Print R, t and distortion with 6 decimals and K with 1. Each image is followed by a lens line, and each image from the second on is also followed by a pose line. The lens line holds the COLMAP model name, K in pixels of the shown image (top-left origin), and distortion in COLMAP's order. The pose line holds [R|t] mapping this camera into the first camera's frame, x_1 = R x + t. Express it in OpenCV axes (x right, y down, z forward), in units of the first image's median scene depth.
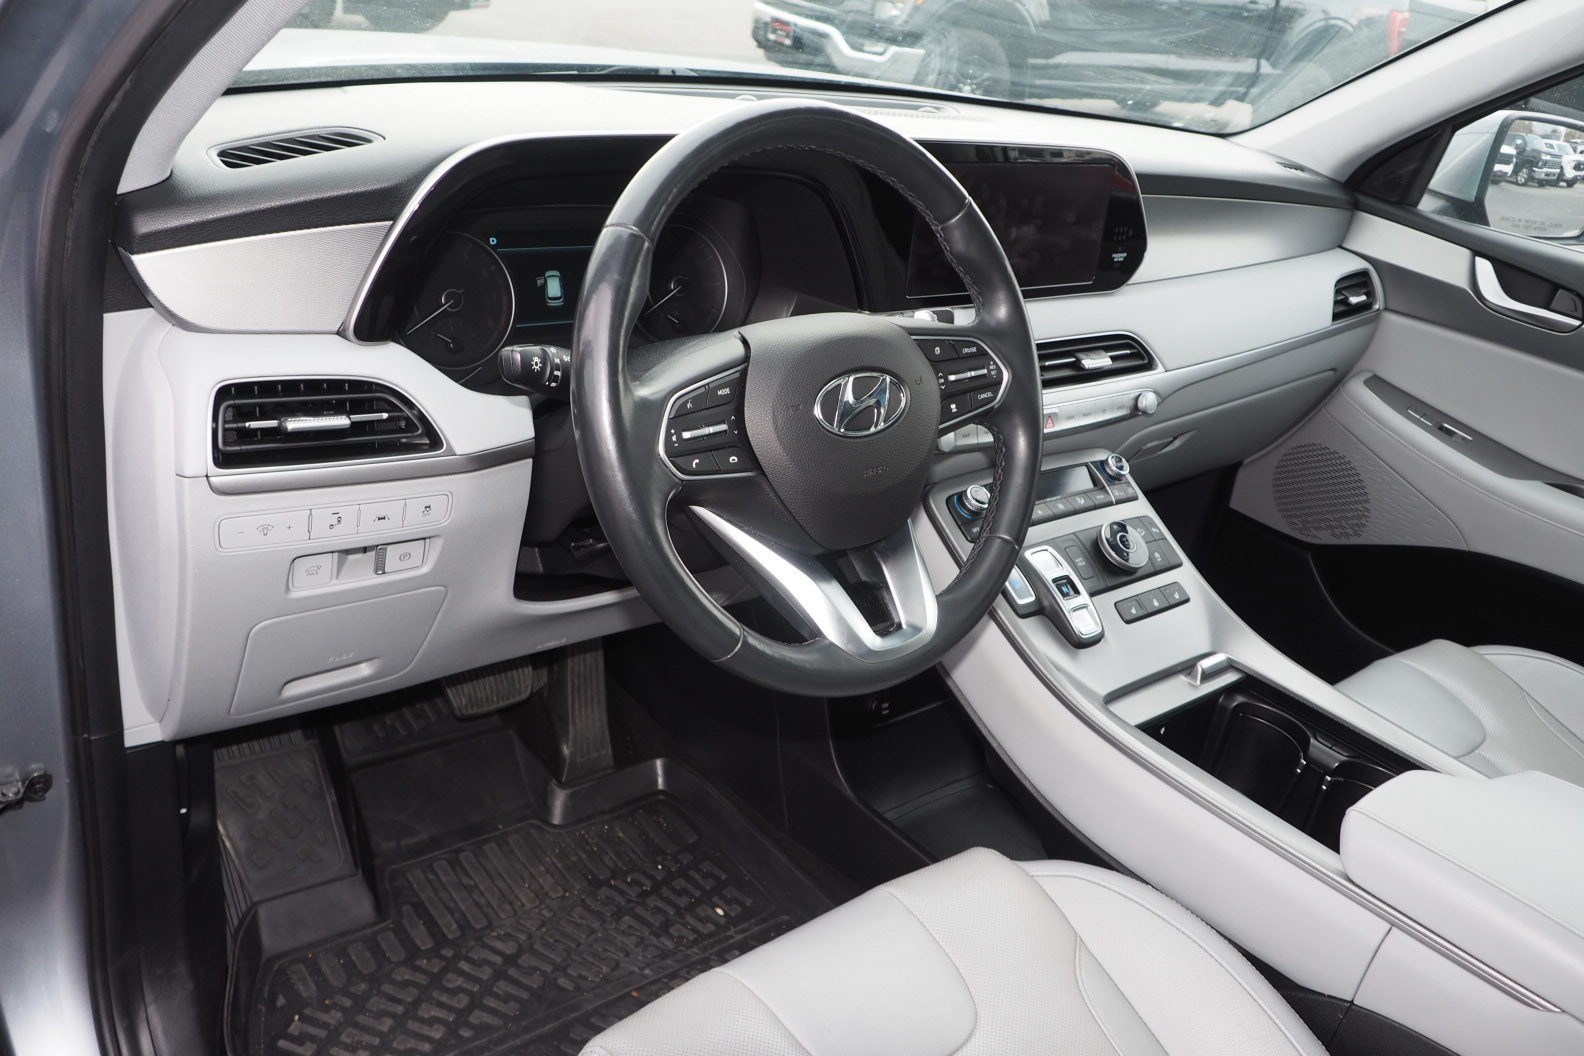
lens RADIAL K [[1258.4, 0, 795.2], [0, 1258.4, 533.8], [0, 0, 1]] dist [-0.007516, -0.000559]
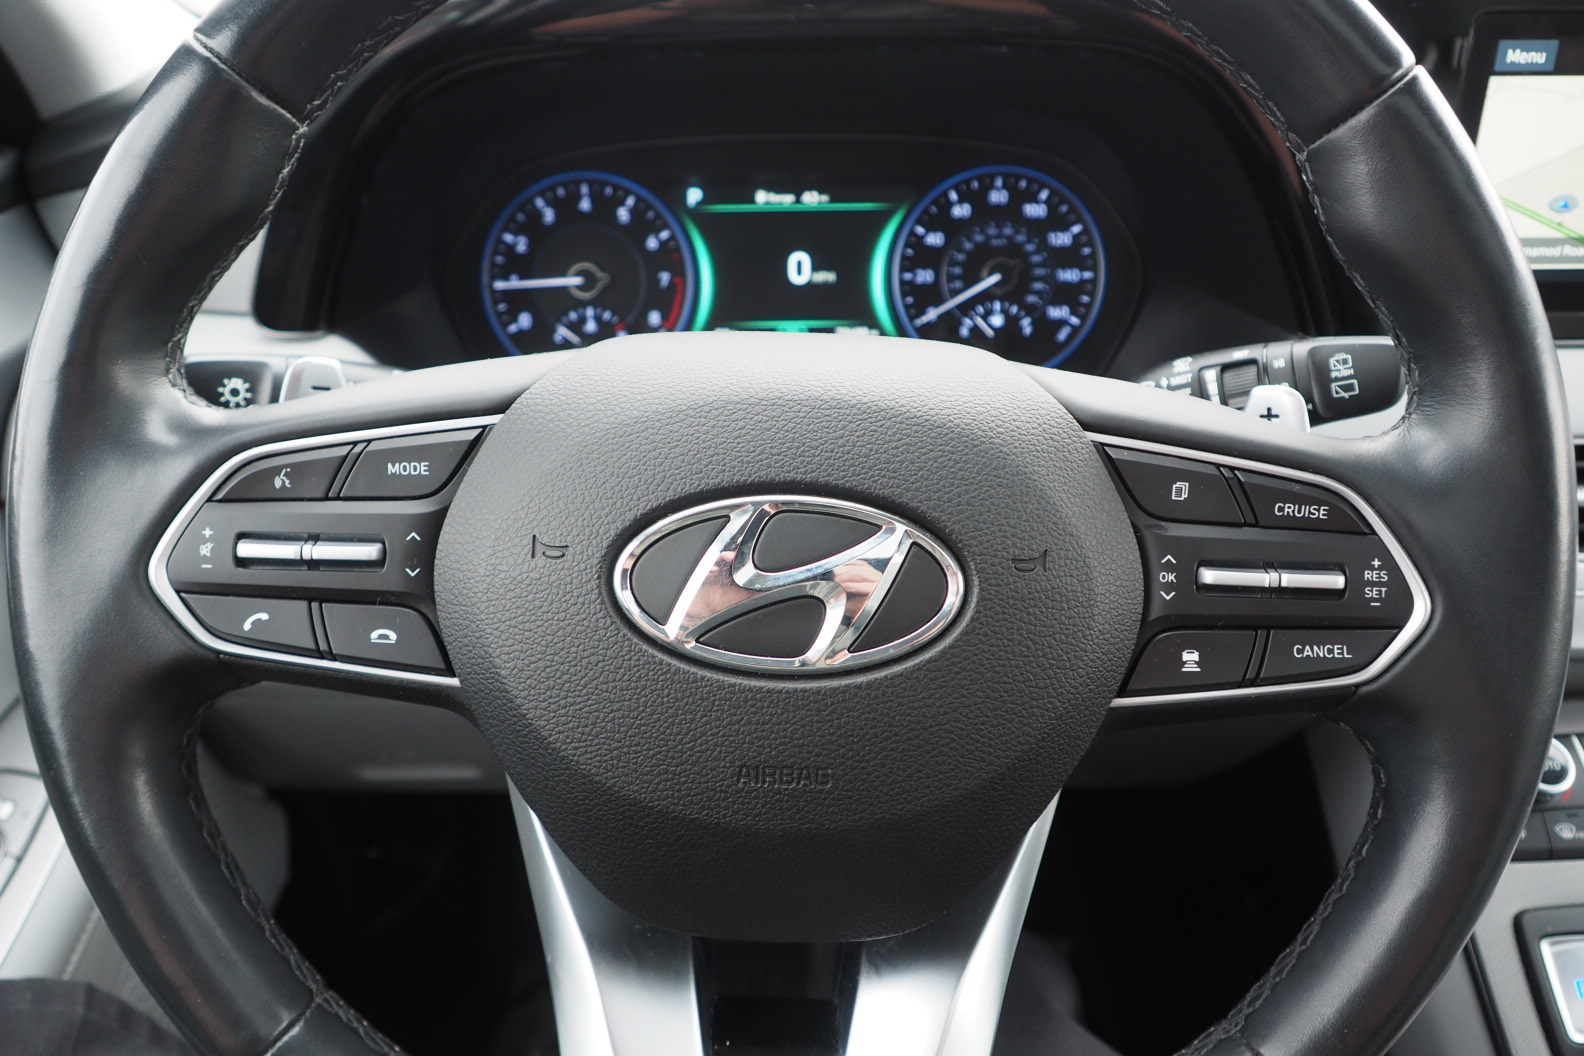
lens RADIAL K [[1113.2, 0, 792.6], [0, 1113.2, 534.2], [0, 0, 1]] dist [-0.030368, 0.007700]
pose [[0.740631, 0.233583, -0.630004, 0.156271], [-0.248754, 0.966326, 0.065844, -0.086204], [0.624169, 0.107949, 0.773796, 0.470308]]
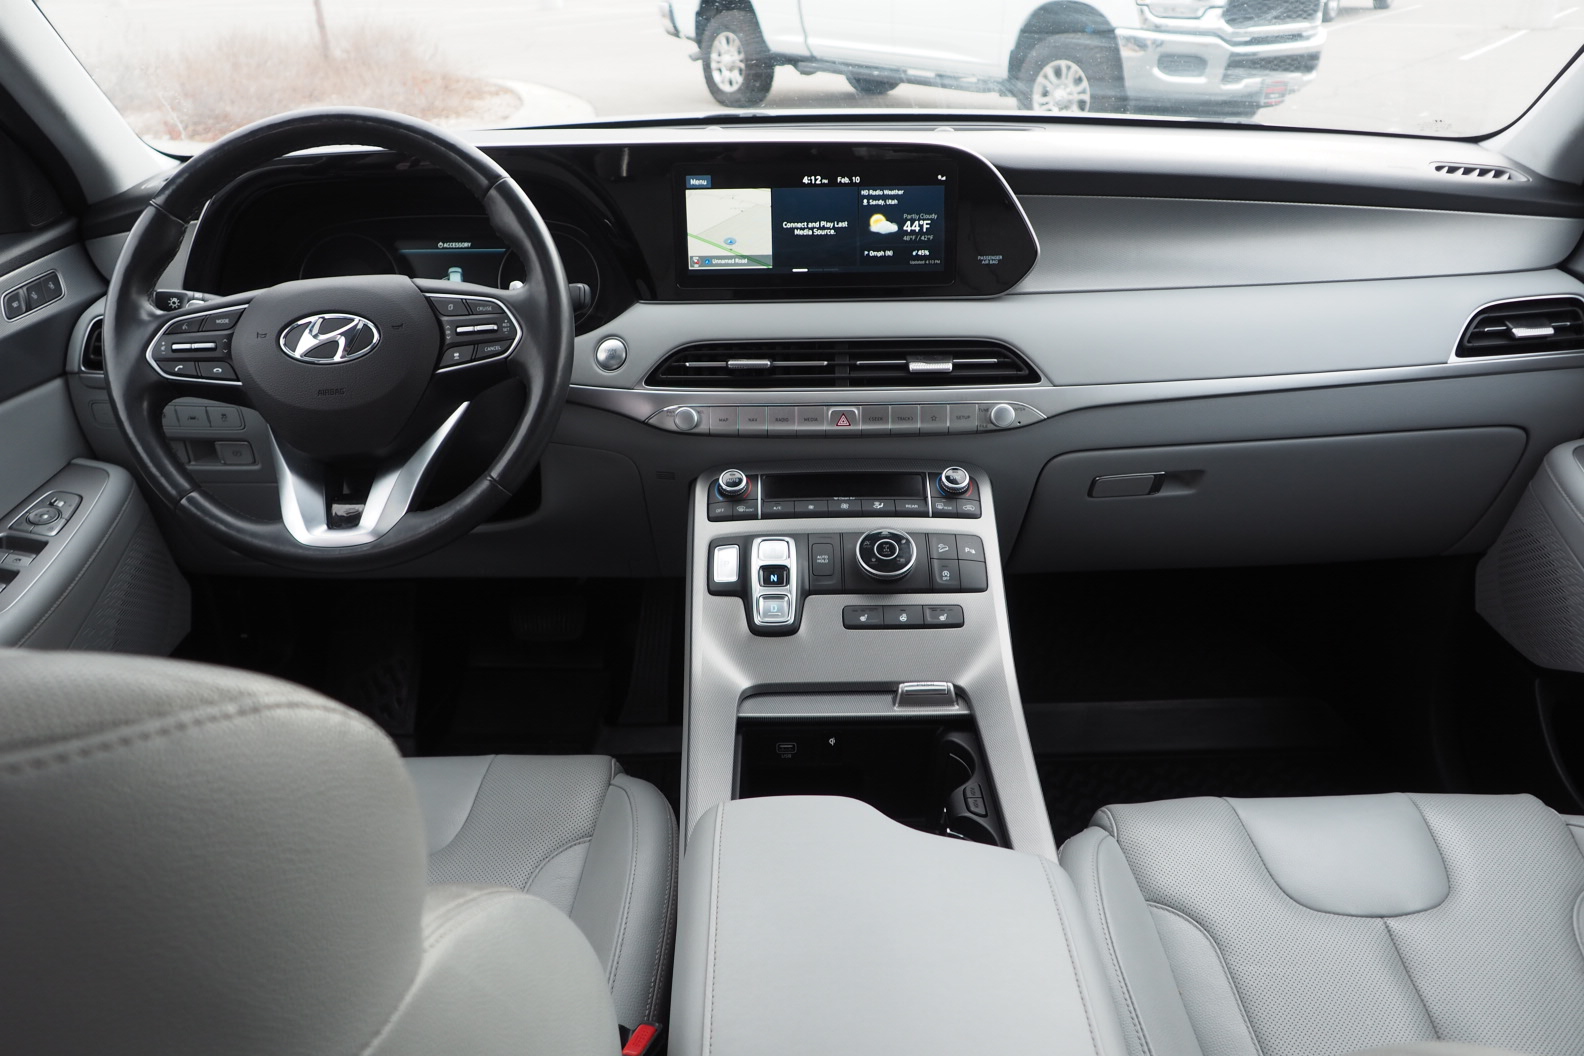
lens RADIAL K [[1252.1, 0, 809.2], [0, 1252.1, 525.0], [0, 0, 1]] dist [-0.025342, -0.003919]
pose [[0.769374, 0.108127, -0.629581, 0.766084], [-0.161792, 0.986419, -0.028304, 0.023714], [0.617970, 0.123638, 0.776419, 0.218519]]
